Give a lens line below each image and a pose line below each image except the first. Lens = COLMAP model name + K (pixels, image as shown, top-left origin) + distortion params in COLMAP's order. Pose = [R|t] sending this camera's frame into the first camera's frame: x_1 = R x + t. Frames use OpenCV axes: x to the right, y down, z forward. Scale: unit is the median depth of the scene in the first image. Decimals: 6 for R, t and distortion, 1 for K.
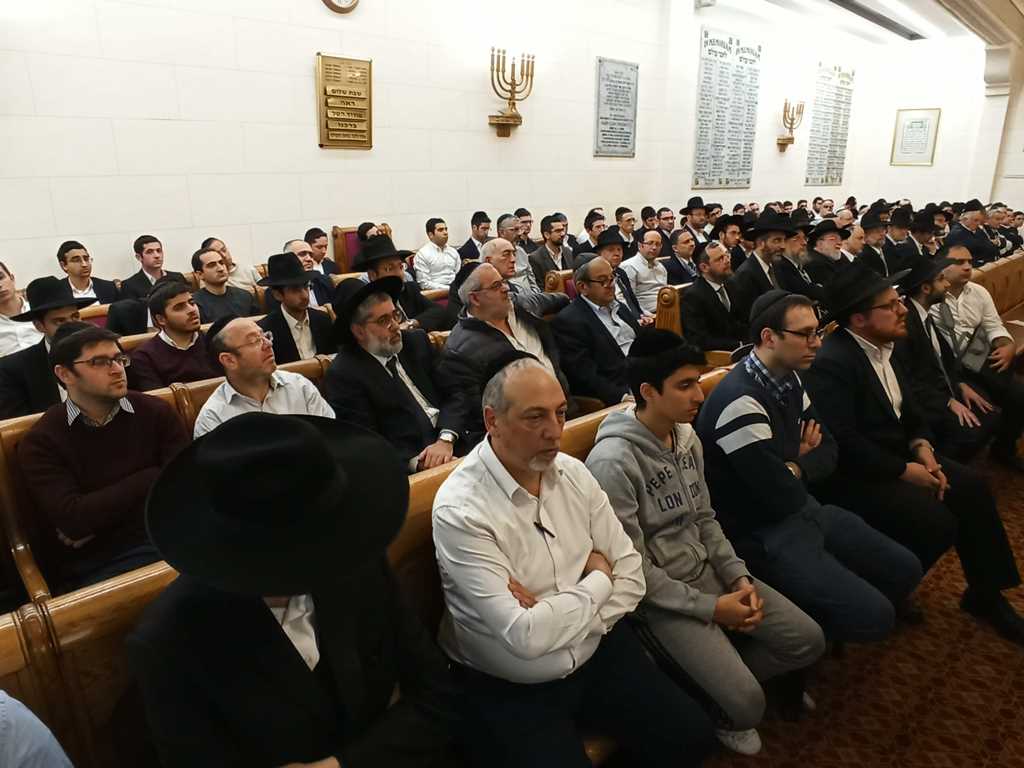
lens RADIAL K [[692.3, 0, 519.6], [0, 692.3, 375.1], [0, 0, 1]] dist [-0.088818, 0.053218]
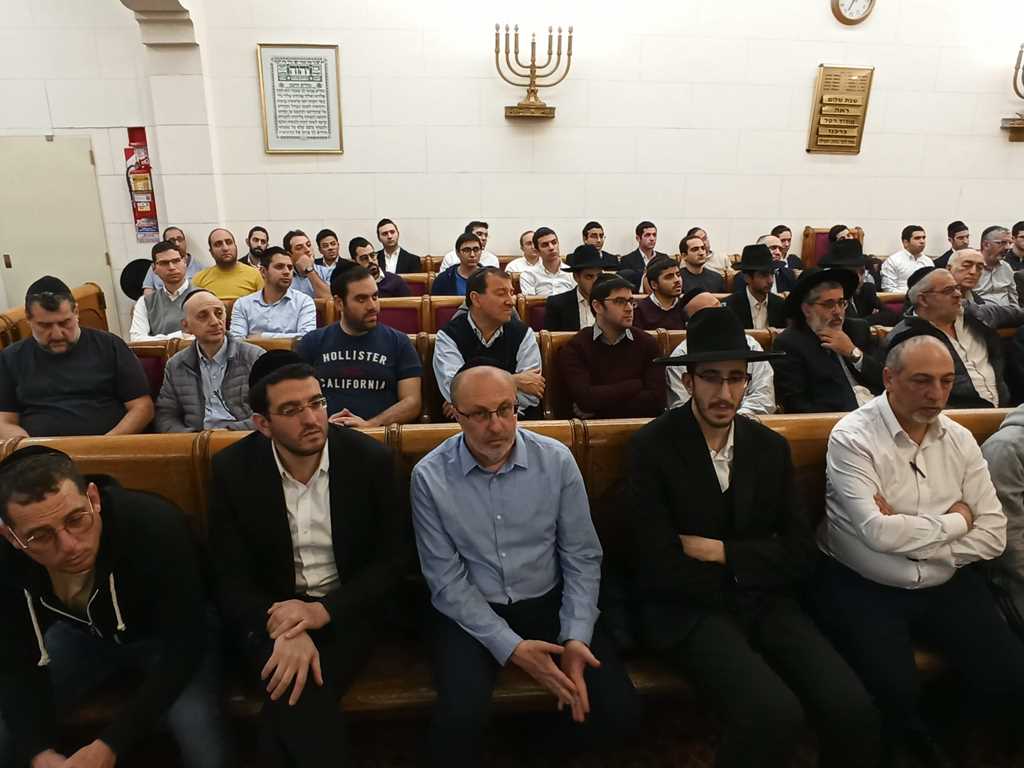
lens RADIAL K [[692.3, 0, 501.4], [0, 692.3, 379.0], [0, 0, 1]] dist [-0.088818, 0.053218]
pose [[0.777290, 0.188487, -0.600244, 0.077987], [-0.183036, 0.980547, 0.070886, 0.057494], [0.601929, 0.054767, 0.796669, -0.235240]]
